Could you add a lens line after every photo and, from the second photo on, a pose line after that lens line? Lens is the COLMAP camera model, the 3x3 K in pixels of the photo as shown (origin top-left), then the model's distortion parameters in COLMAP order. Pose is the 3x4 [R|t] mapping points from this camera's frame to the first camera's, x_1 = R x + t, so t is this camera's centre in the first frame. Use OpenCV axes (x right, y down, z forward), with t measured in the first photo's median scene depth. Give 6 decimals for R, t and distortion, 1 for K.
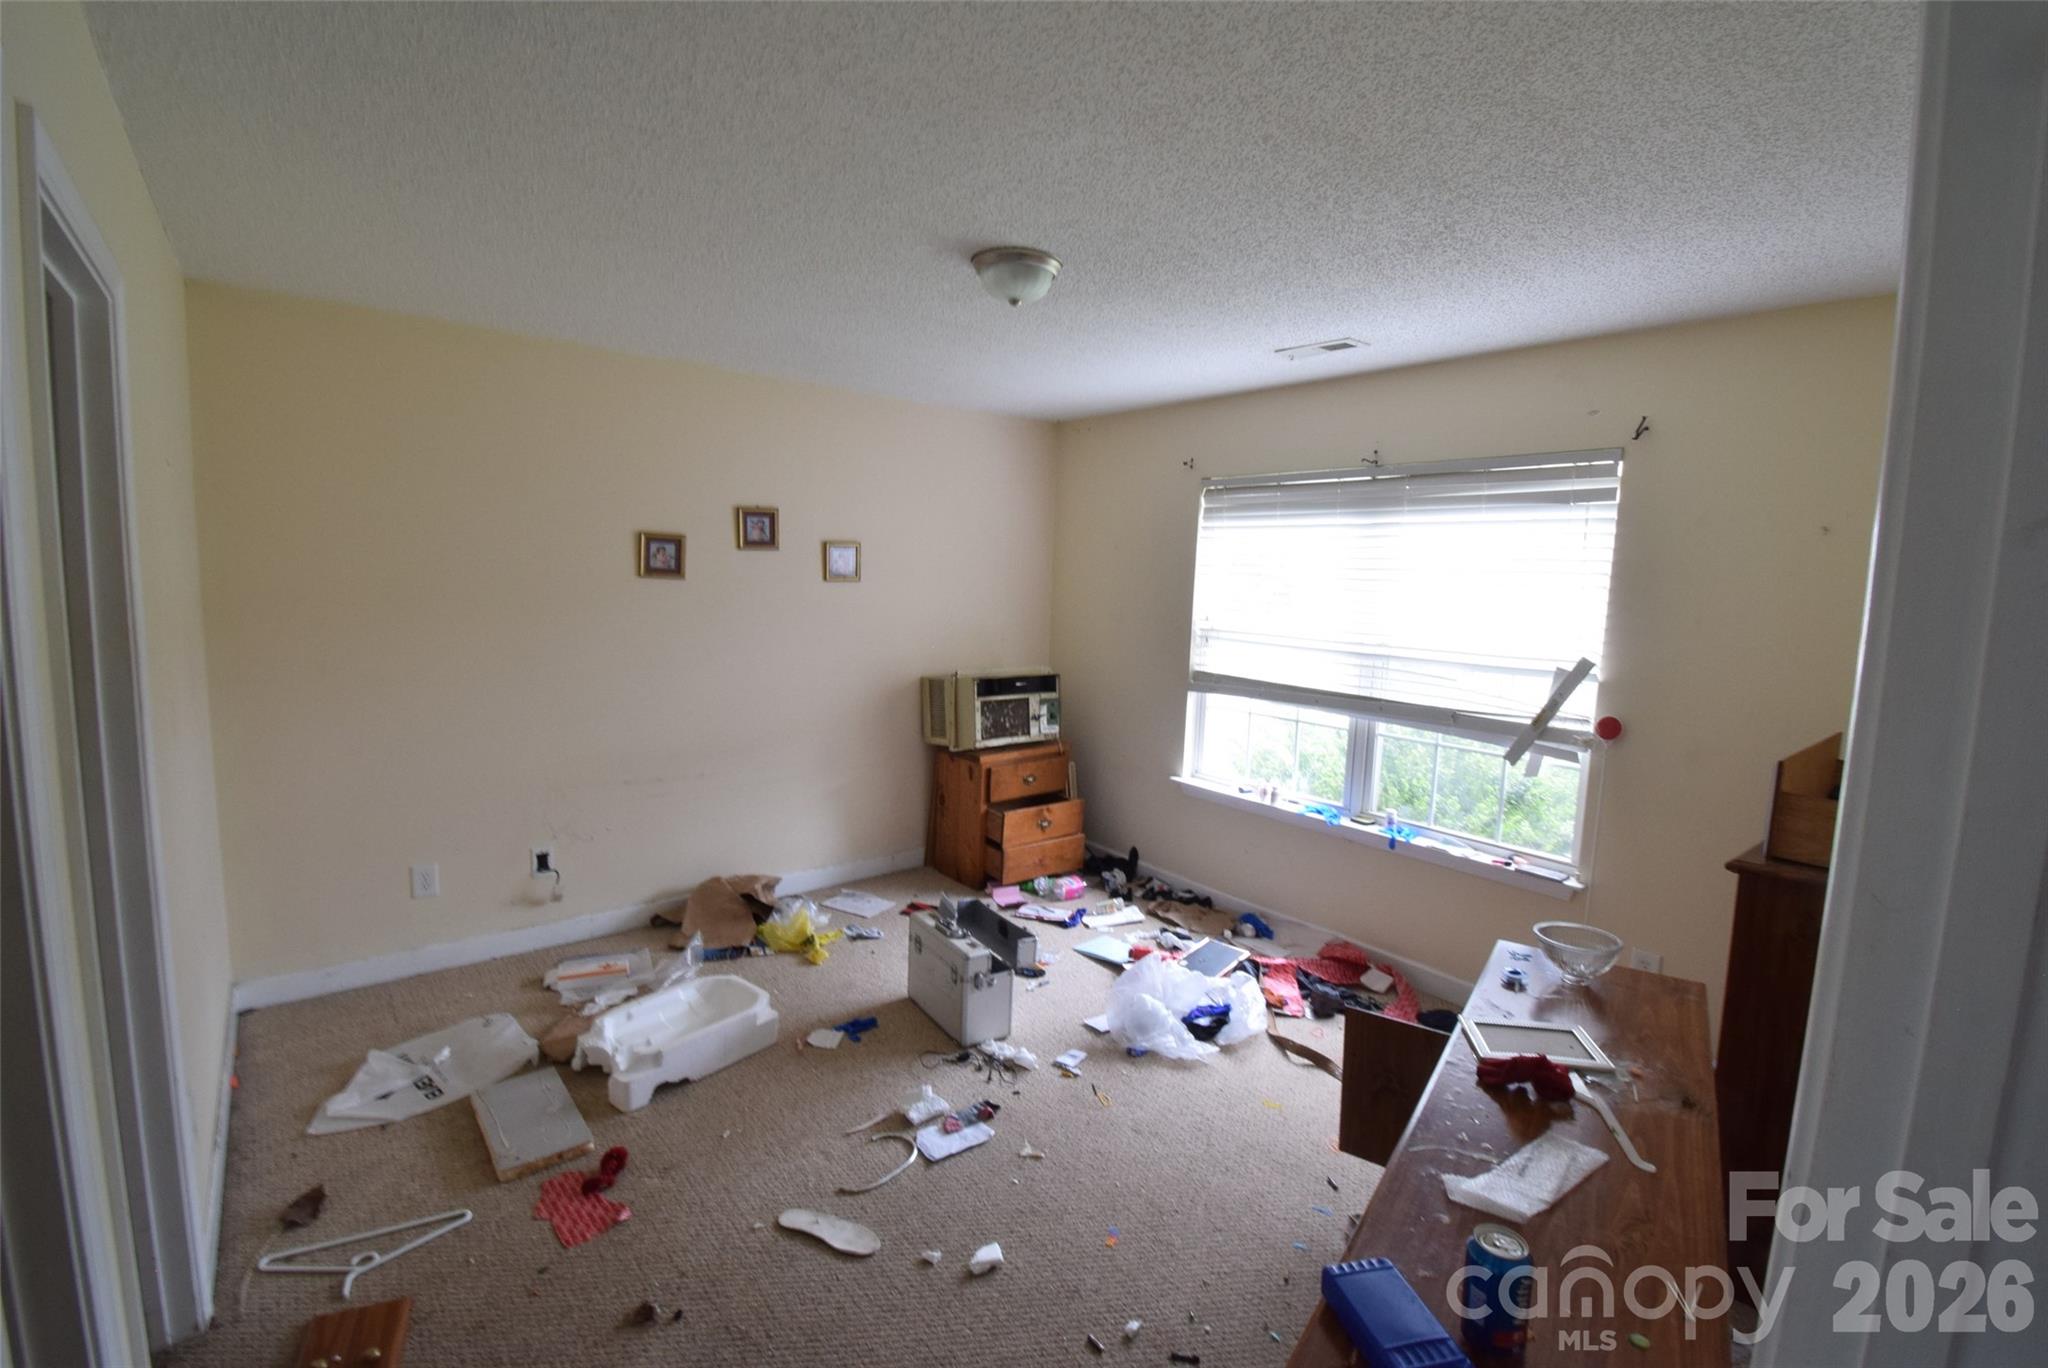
lens RADIAL K [[939.5, 0, 1026.4], [0, 939.5, 680.3], [0, 0, 1]] dist [-0.000862, -0.000148]
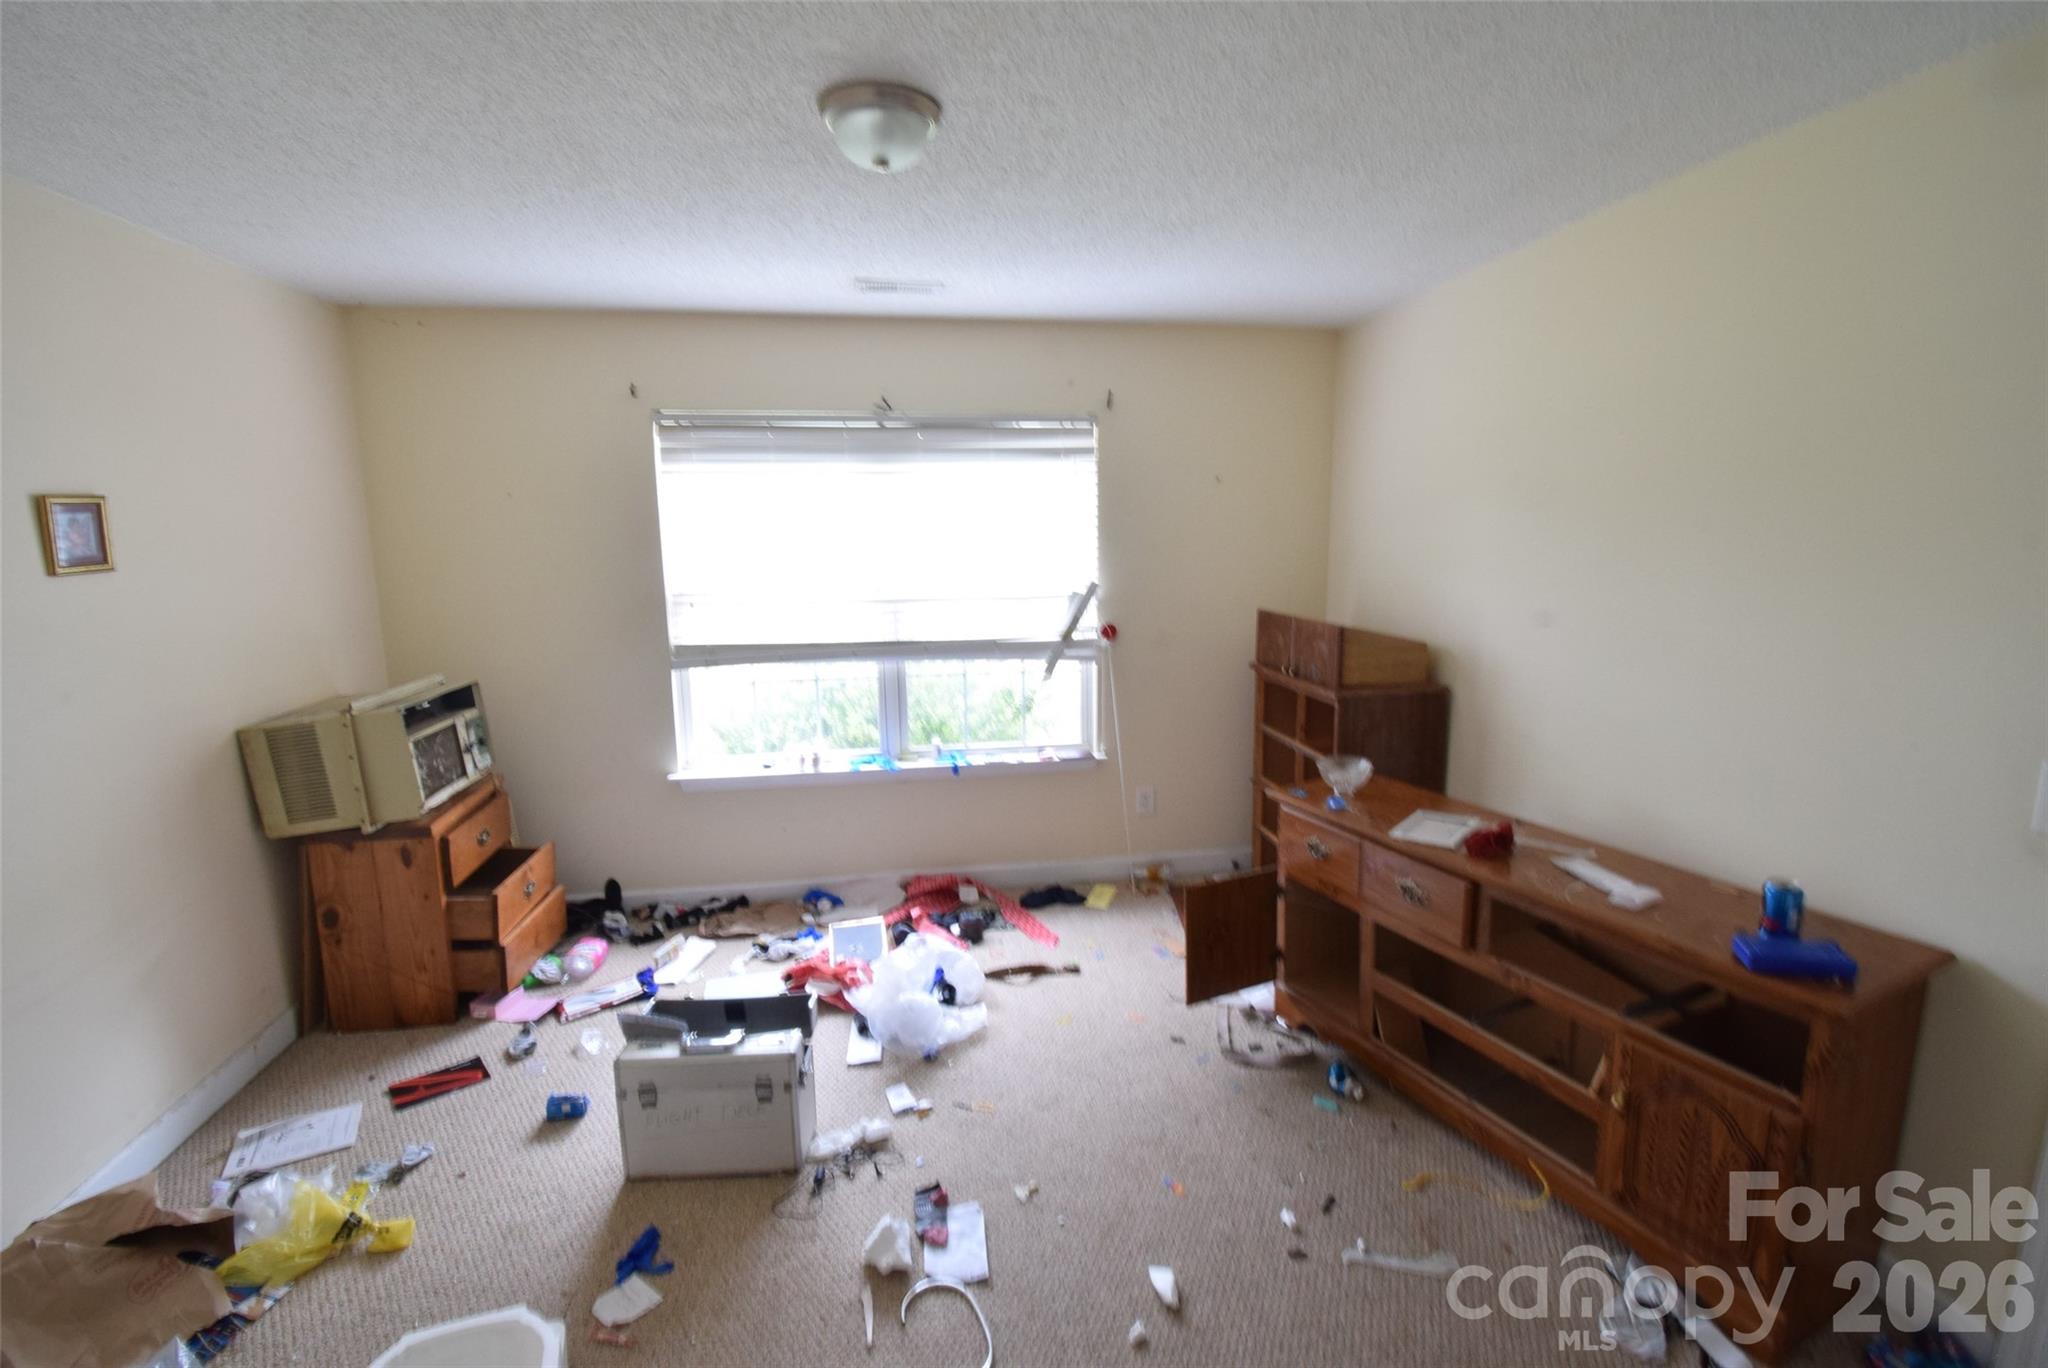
lens RADIAL K [[926.4, 0, 1024.0], [0, 926.4, 684.0], [0, 0, 1]] dist [0.022033, -0.031936]
pose [[0.476939, -0.183536, 0.859560, -0.440336], [0.129502, 0.981955, 0.137814, -0.056744], [-0.869344, 0.045586, 0.492101, 0.368478]]
